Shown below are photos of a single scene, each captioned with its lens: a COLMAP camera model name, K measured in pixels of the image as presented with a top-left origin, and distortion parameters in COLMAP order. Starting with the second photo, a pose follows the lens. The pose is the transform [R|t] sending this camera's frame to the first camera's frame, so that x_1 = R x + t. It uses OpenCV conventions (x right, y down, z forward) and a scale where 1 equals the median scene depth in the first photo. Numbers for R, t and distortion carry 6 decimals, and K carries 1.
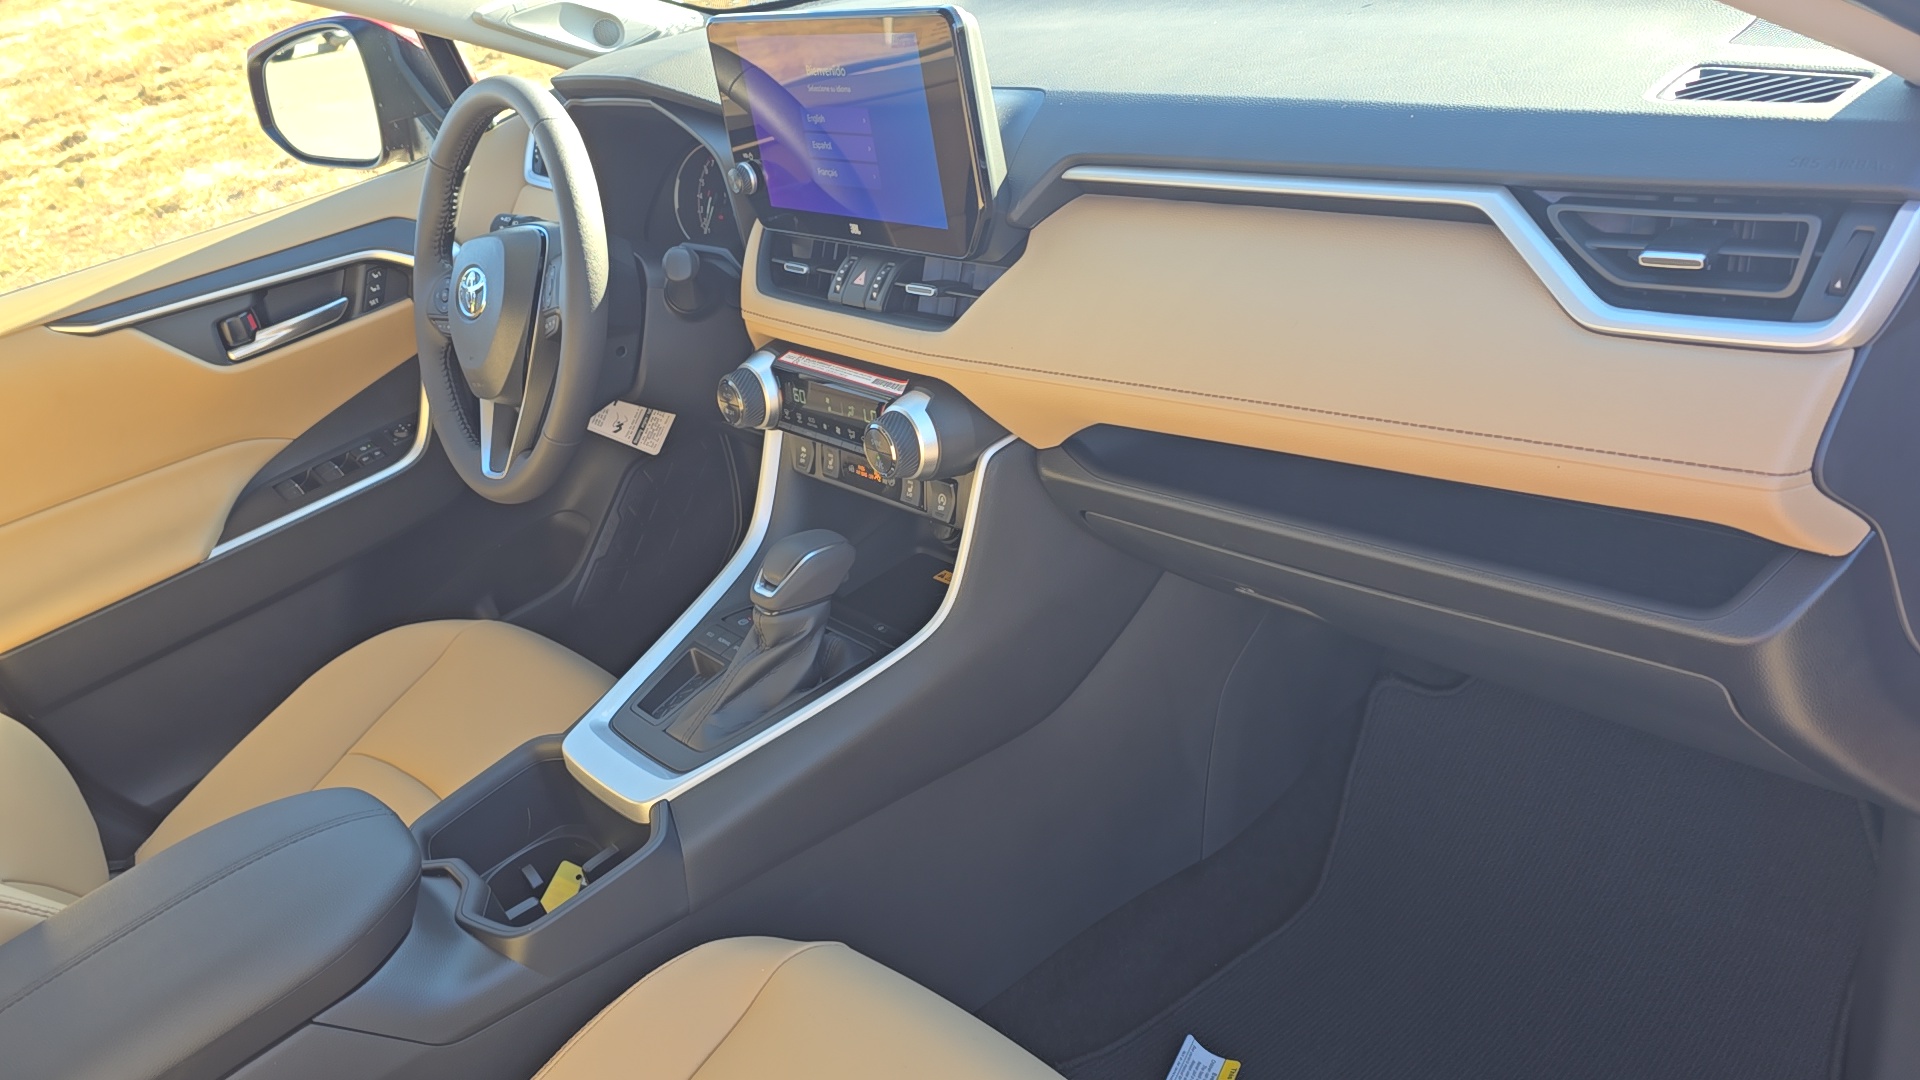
lens RADIAL K [[1618.1, 0, 950.9], [0, 1618.1, 546.3], [0, 0, 1]] dist [0.002367, 0.010064]
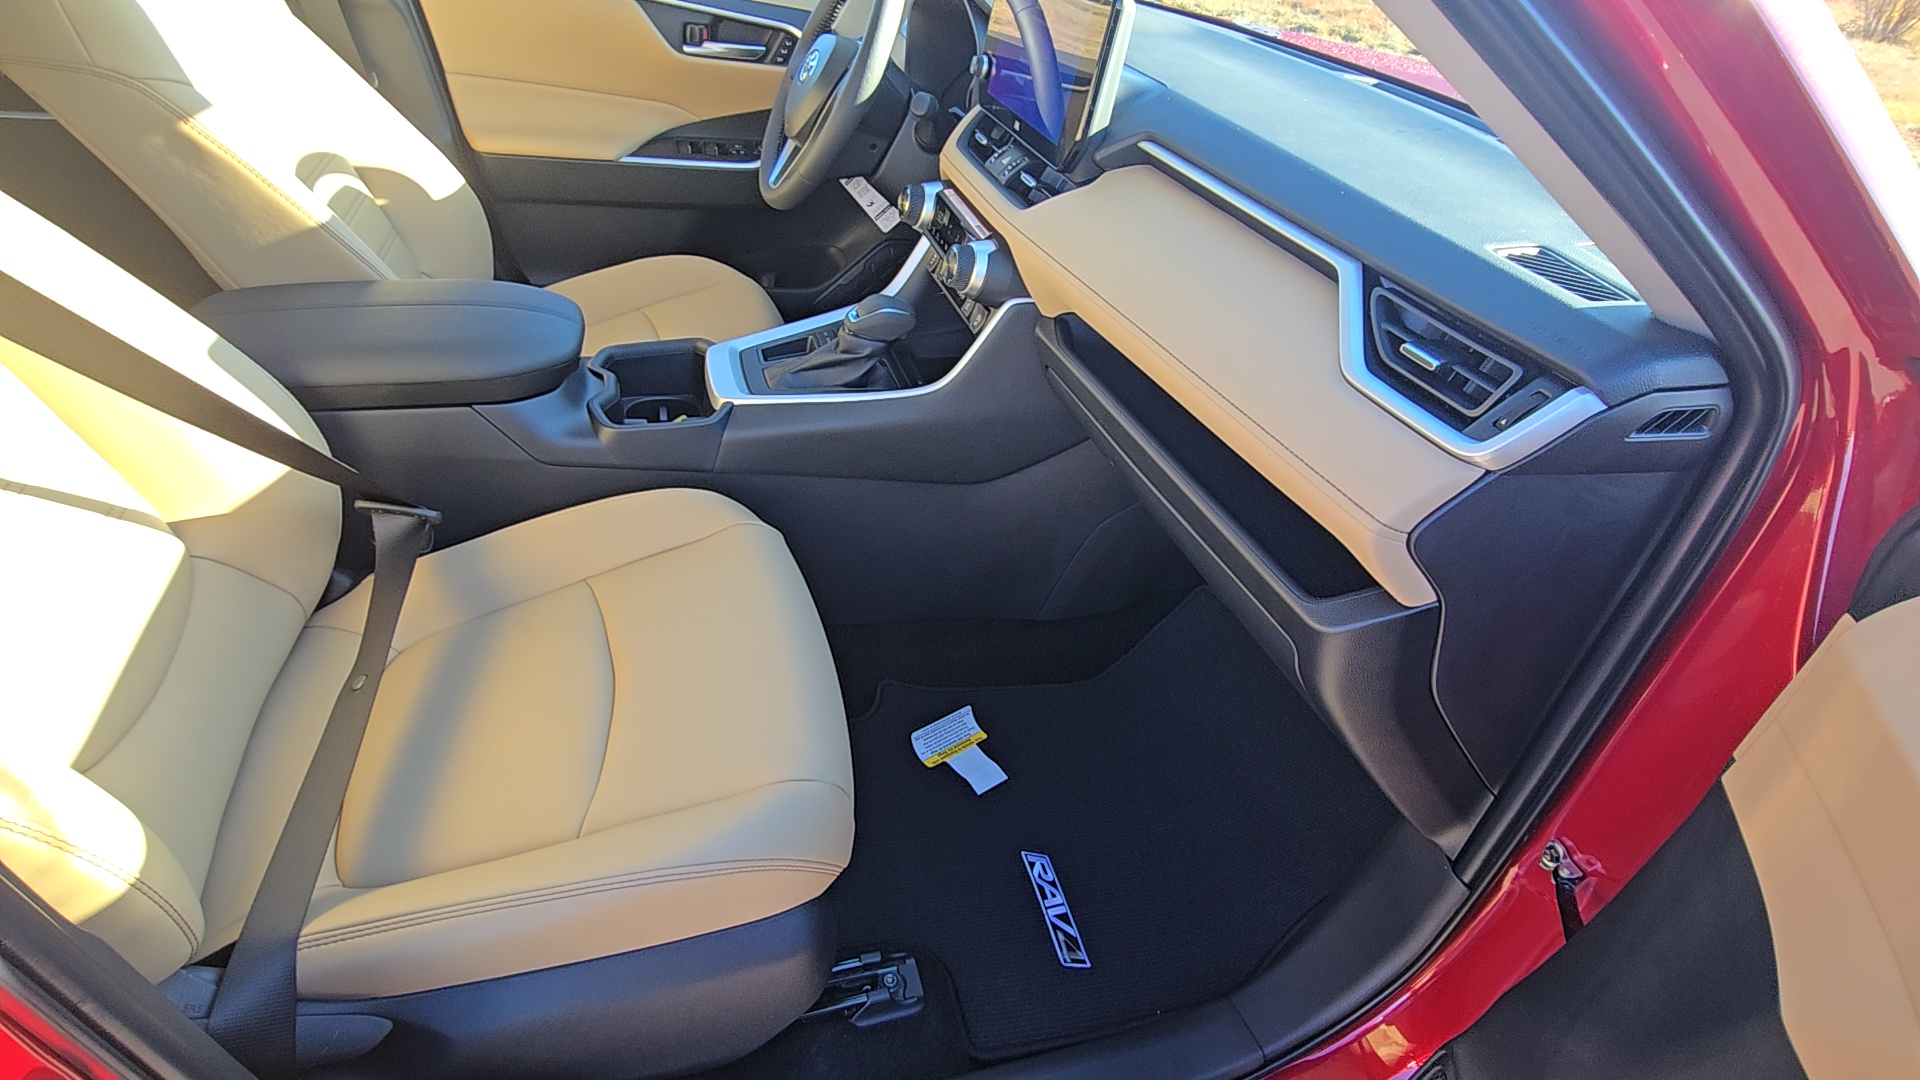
lens RADIAL K [[983.1, 0, 960.0], [0, 983.1, 540.0], [0, 0, 1]] dist [0.012439, 0.000143]
pose [[0.859452, 0.501001, -0.101693, 0.181361], [-0.480222, 0.859420, 0.175454, -0.004651], [0.175299, -0.101959, 0.979221, 0.077676]]
